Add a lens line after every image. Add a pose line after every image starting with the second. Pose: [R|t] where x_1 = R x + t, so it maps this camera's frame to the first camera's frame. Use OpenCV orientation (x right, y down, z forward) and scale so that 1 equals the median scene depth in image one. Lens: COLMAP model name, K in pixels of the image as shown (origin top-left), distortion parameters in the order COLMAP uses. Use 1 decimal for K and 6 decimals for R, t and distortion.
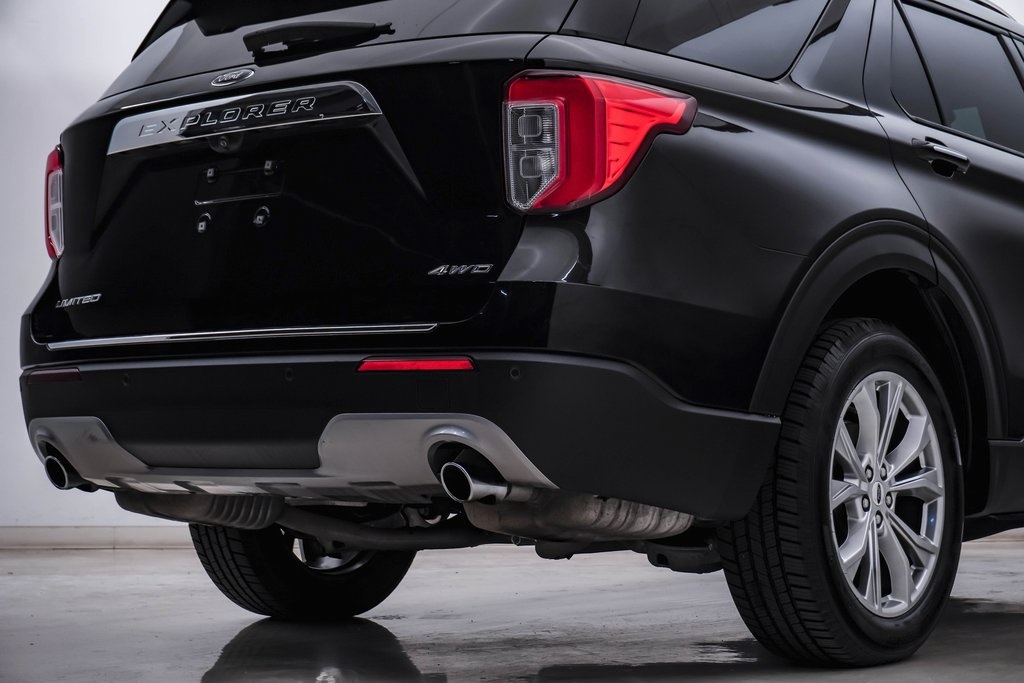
lens RADIAL K [[1872.0, 0, 510.1], [0, 1872.0, 345.4], [0, 0, 1]] dist [0.012324, 0.000000]
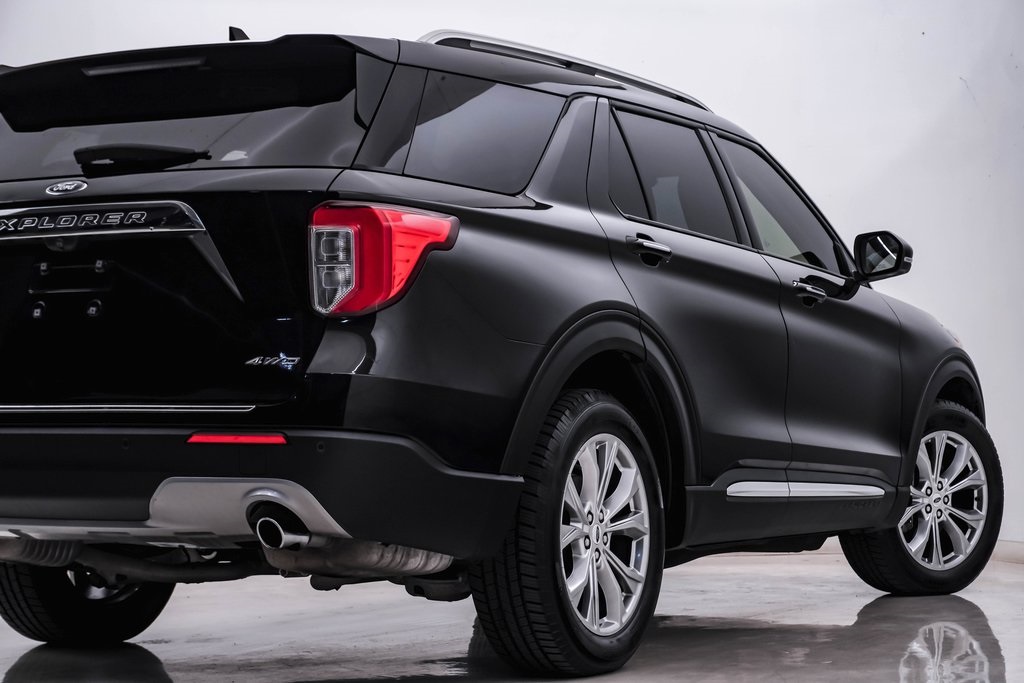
lens RADIAL K [[2174.1, 0, 505.6], [0, 2174.1, 341.8], [0, 0, 1]] dist [0.022440, 0.000000]
pose [[0.985388, 0.007396, 0.170164, -0.108792], [-0.009382, 0.999897, 0.010868, -0.063851], [-0.170066, -0.012305, 0.985356, -0.400096]]
